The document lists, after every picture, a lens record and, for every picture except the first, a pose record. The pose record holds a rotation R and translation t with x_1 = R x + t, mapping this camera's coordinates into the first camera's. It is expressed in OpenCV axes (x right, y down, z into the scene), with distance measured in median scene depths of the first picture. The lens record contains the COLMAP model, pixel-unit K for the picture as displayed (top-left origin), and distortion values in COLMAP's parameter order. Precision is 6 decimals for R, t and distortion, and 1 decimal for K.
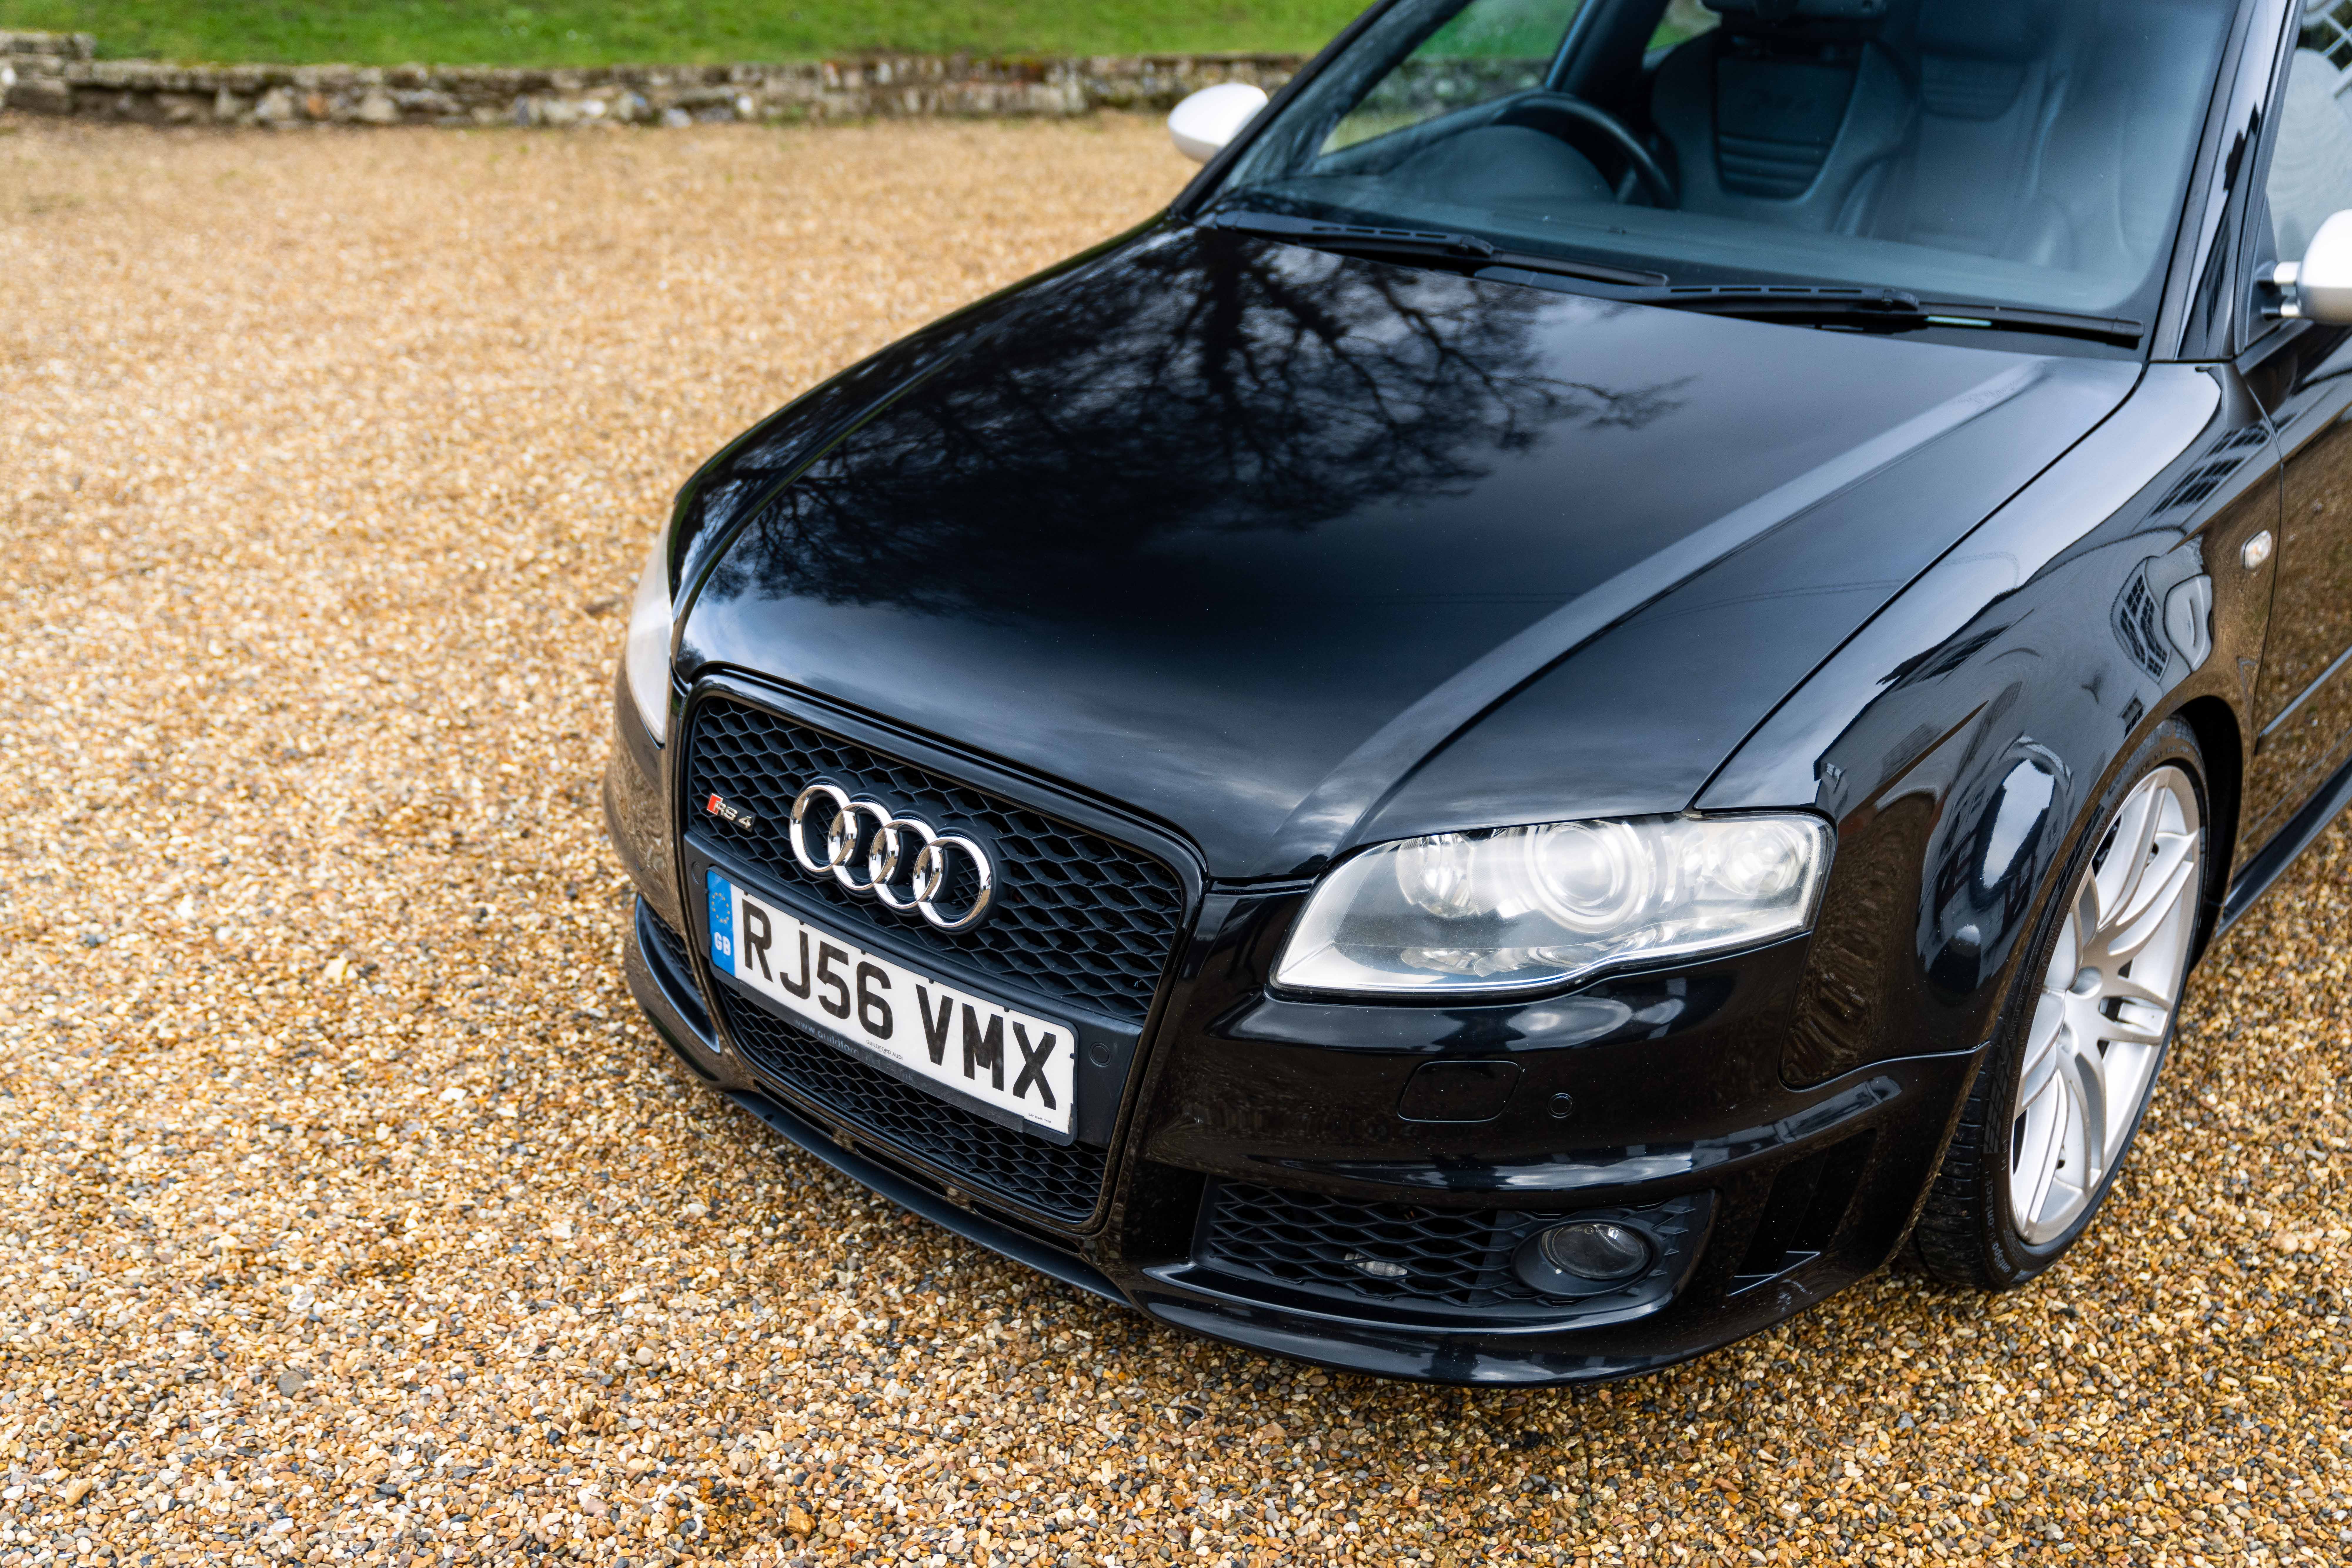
lens RADIAL K [[2356.4, 0, 1150.5], [0, 2356.4, 779.1], [0, 0, 1]] dist [0.005295, -0.002551]
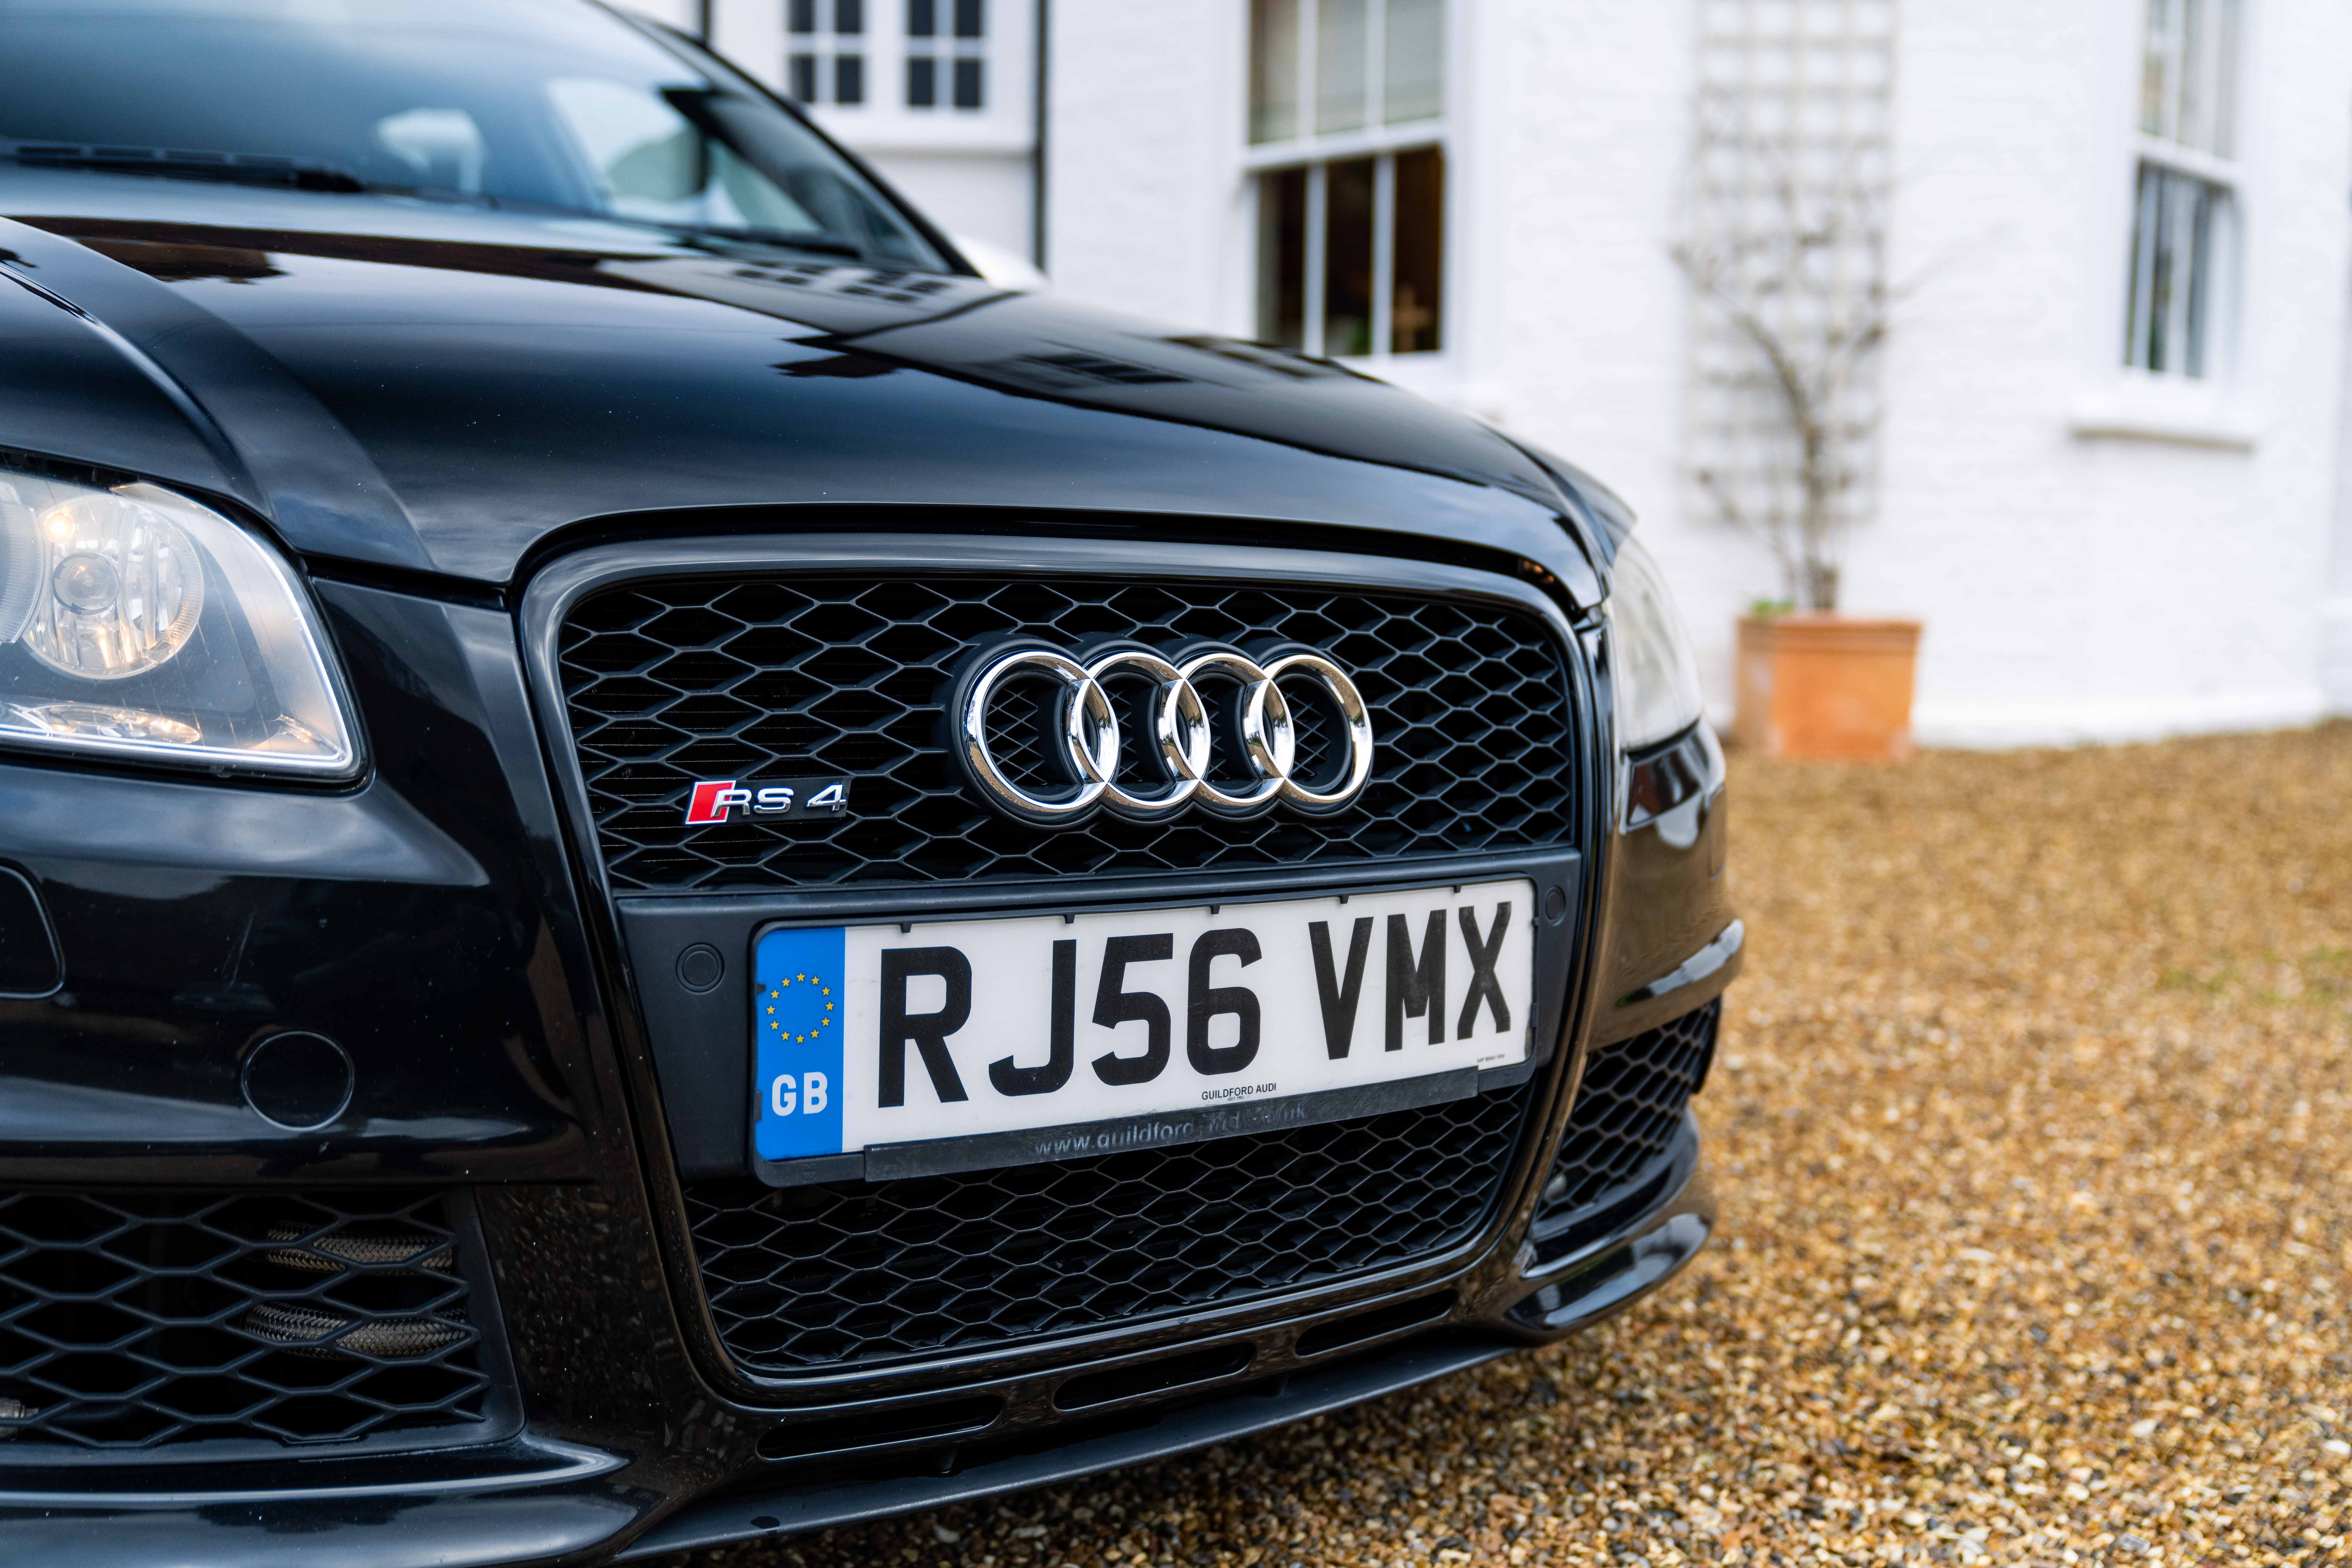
lens RADIAL K [[2356.4, 0, 1150.5], [0, 2356.4, 779.1], [0, 0, 1]] dist [0.005295, -0.002551]
pose [[0.233151, -0.081820, 0.968992, -0.620725], [0.356523, 0.934261, -0.006896, 0.041058], [-0.904728, 0.347076, 0.246995, 0.821484]]
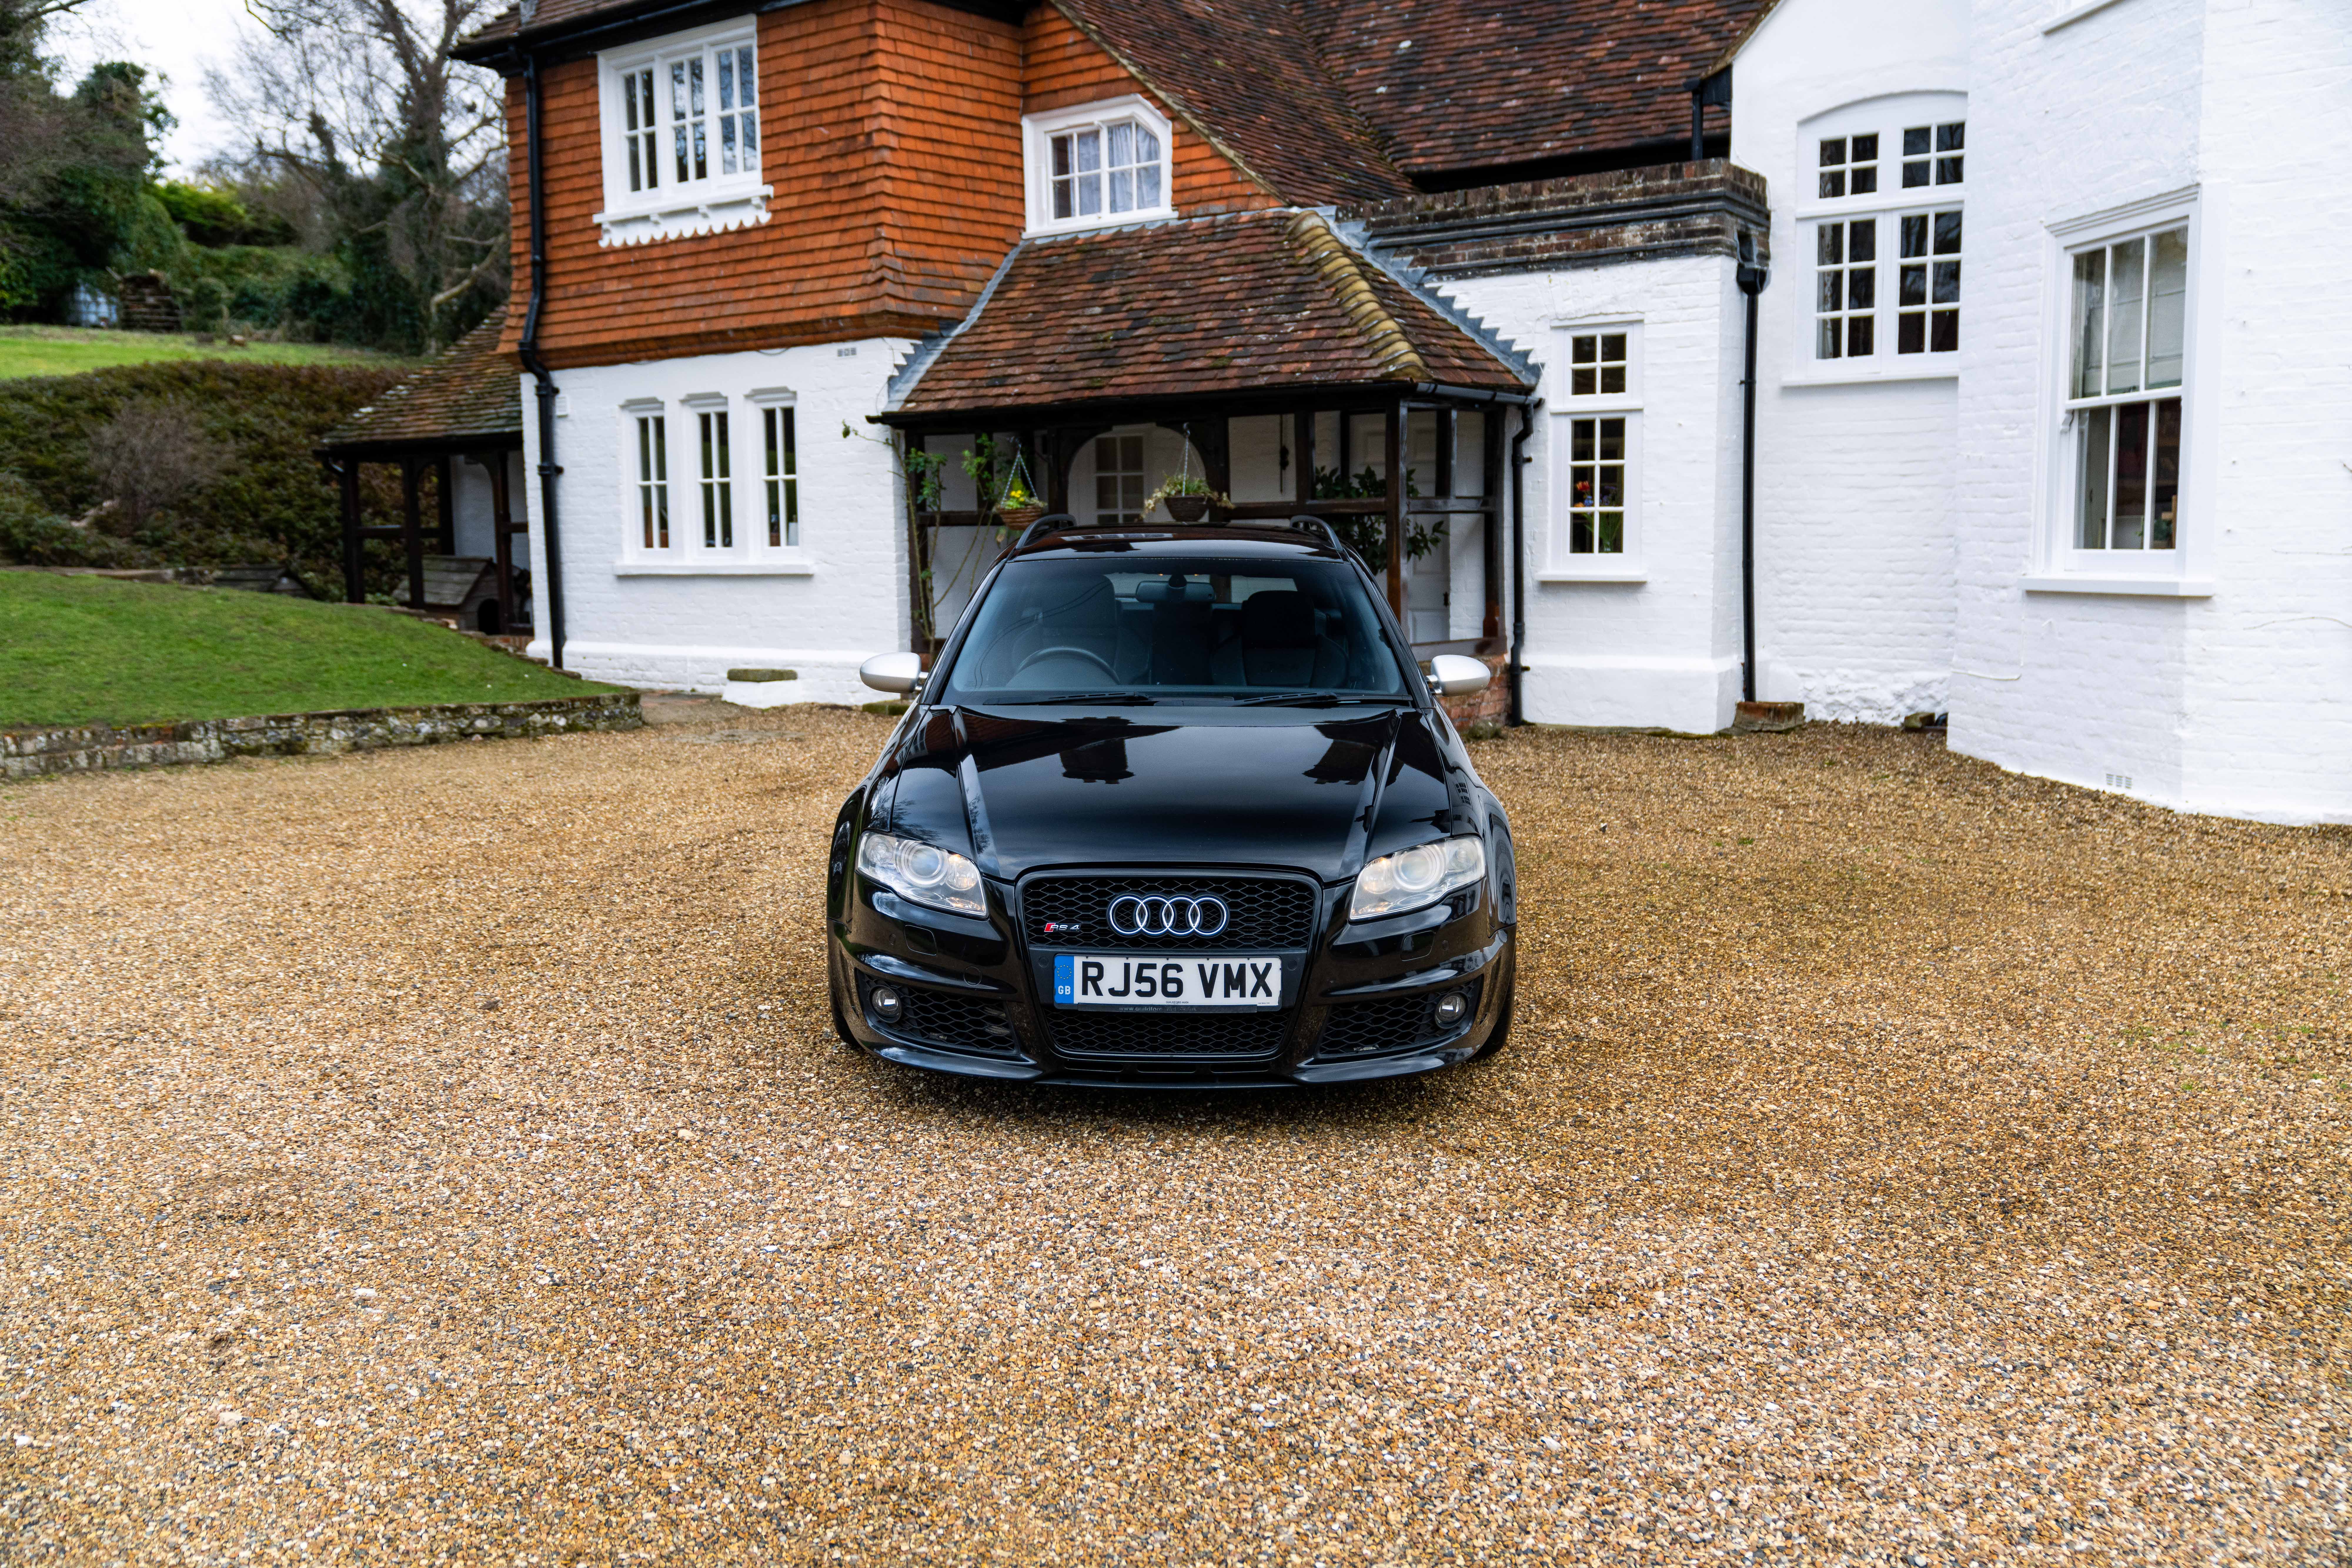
lens RADIAL K [[1992.5, 0, 1169.8], [0, 1992.5, 780.7], [0, 0, 1]] dist [-0.013350, 0.023608]
pose [[0.769828, -0.080384, 0.633169, -1.288759], [0.252236, 0.949598, -0.186121, 0.260080], [-0.586295, 0.302989, 0.751303, -0.515033]]
